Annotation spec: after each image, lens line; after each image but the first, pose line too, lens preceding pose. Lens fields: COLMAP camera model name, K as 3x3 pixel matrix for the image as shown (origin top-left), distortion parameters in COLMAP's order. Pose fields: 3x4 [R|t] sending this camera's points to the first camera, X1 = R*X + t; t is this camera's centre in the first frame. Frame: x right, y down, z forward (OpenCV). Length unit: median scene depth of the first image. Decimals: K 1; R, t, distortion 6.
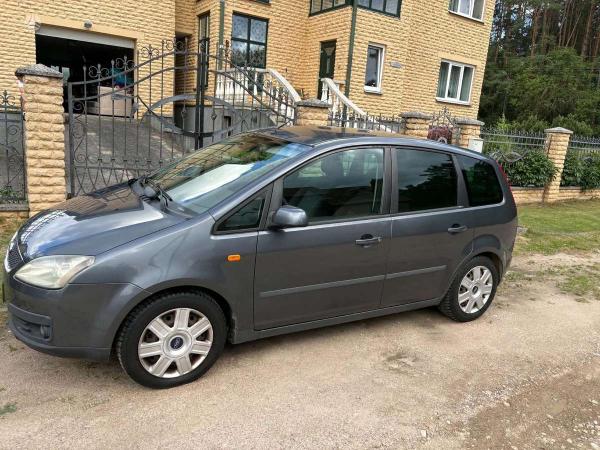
lens RADIAL K [[454.0, 0, 300.0], [0, 454.0, 225.0], [0, 0, 1]] dist [-0.000183, -0.002129]
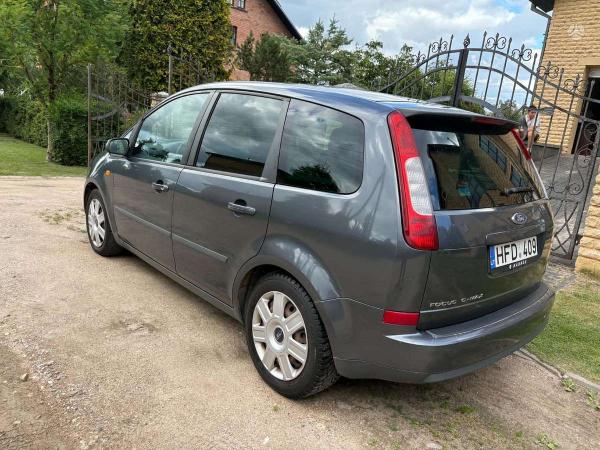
lens RADIAL K [[453.2, 0, 305.6], [0, 453.2, 226.2], [0, 0, 1]] dist [0.000689, -0.005035]
pose [[0.228779, 0.155134, -0.961038, 1.088890], [-0.297319, 0.951184, 0.082765, -0.052665], [0.926964, 0.266800, 0.263735, 1.001820]]
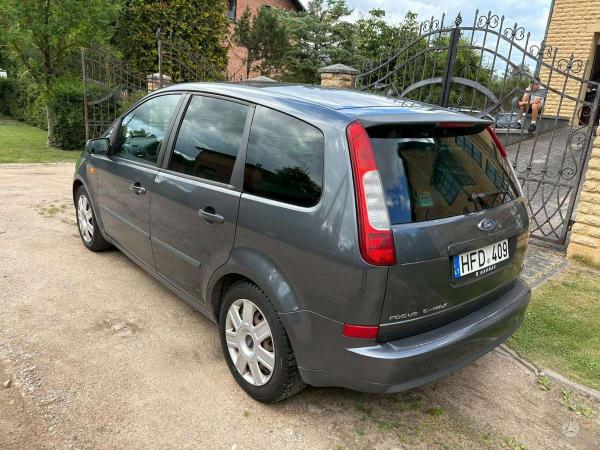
lens RADIAL K [[454.0, 0, 300.0], [0, 454.0, 225.0], [0, 0, 1]] dist [-0.000183, -0.002129]
pose [[0.202754, 0.206507, -0.957207, 1.093294], [-0.275105, 0.950154, 0.146713, -0.119567], [0.939791, 0.233586, 0.249459, 1.044864]]
